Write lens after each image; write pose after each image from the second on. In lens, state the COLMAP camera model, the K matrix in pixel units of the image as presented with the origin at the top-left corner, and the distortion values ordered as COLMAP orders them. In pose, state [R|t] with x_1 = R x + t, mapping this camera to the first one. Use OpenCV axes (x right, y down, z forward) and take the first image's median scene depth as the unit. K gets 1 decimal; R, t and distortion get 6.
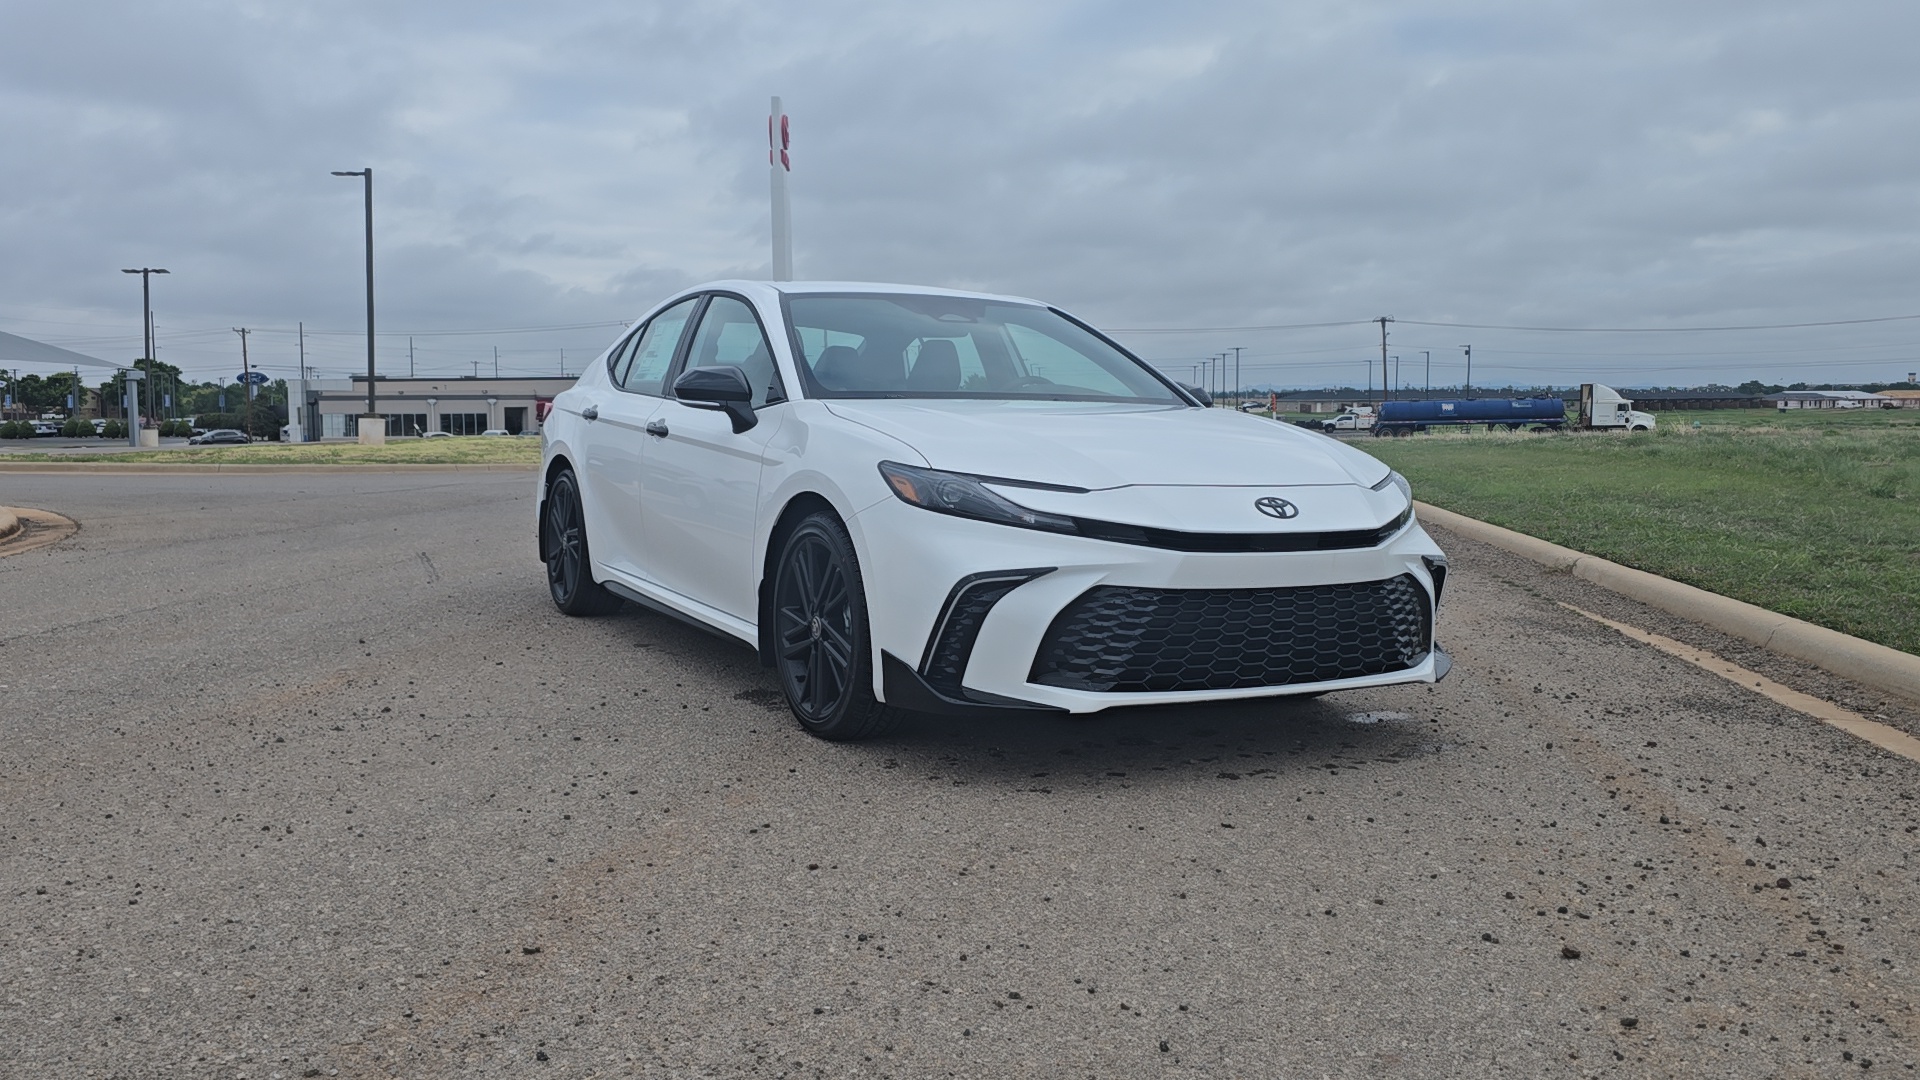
lens RADIAL K [[1639.6, 0, 968.0], [0, 1639.6, 524.4], [0, 0, 1]] dist [-0.003906, 0.017856]
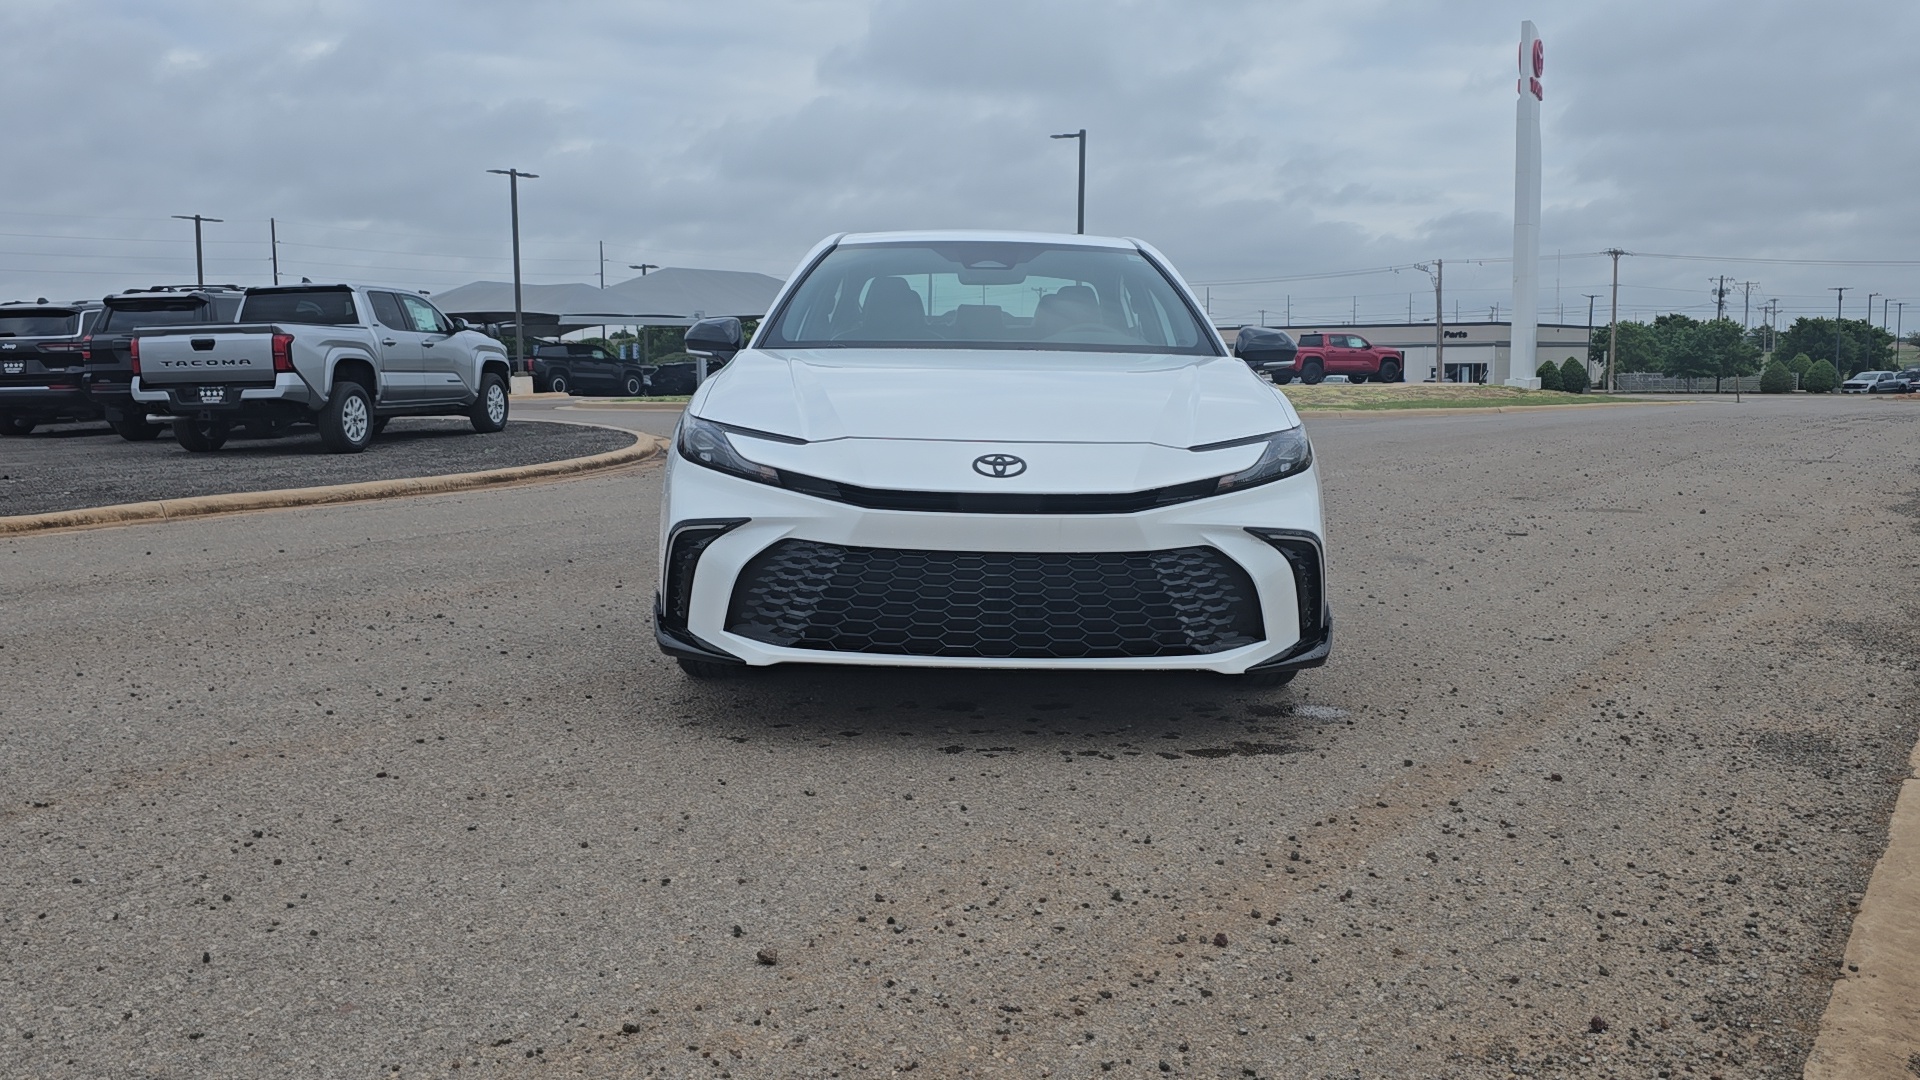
lens RADIAL K [[1639.6, 0, 958.3], [0, 1639.6, 552.1], [0, 0, 1]] dist [-0.003906, 0.017856]
pose [[0.876781, 0.057066, -0.477492, 0.573504], [-0.034454, 0.997837, 0.055988, -0.011740], [0.479654, -0.032638, 0.876851, 0.169425]]
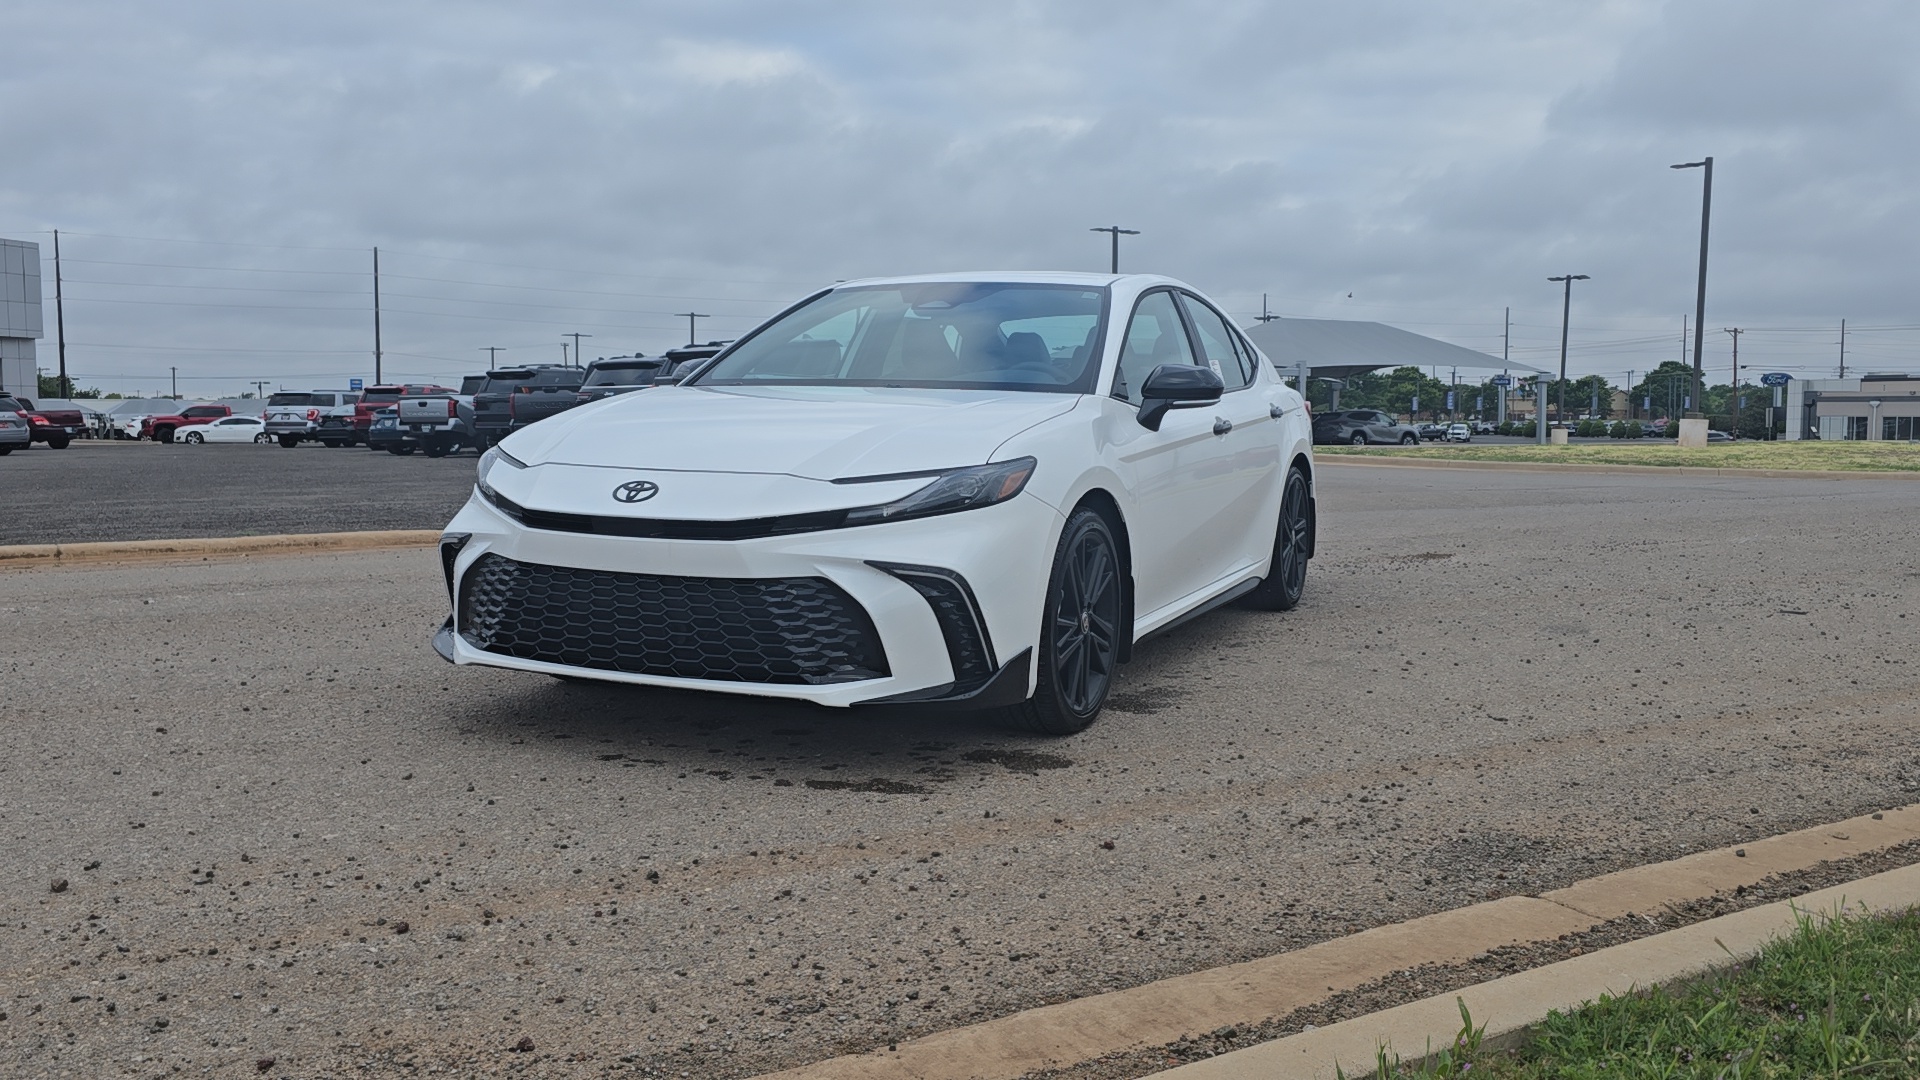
lens RADIAL K [[1639.6, 0, 952.7], [0, 1639.6, 547.6], [0, 0, 1]] dist [-0.003906, 0.017856]
pose [[0.597920, 0.071366, -0.798373, 1.019766], [-0.061618, 0.997174, 0.042990, -0.028774], [0.799184, 0.023490, 0.600627, 0.530551]]
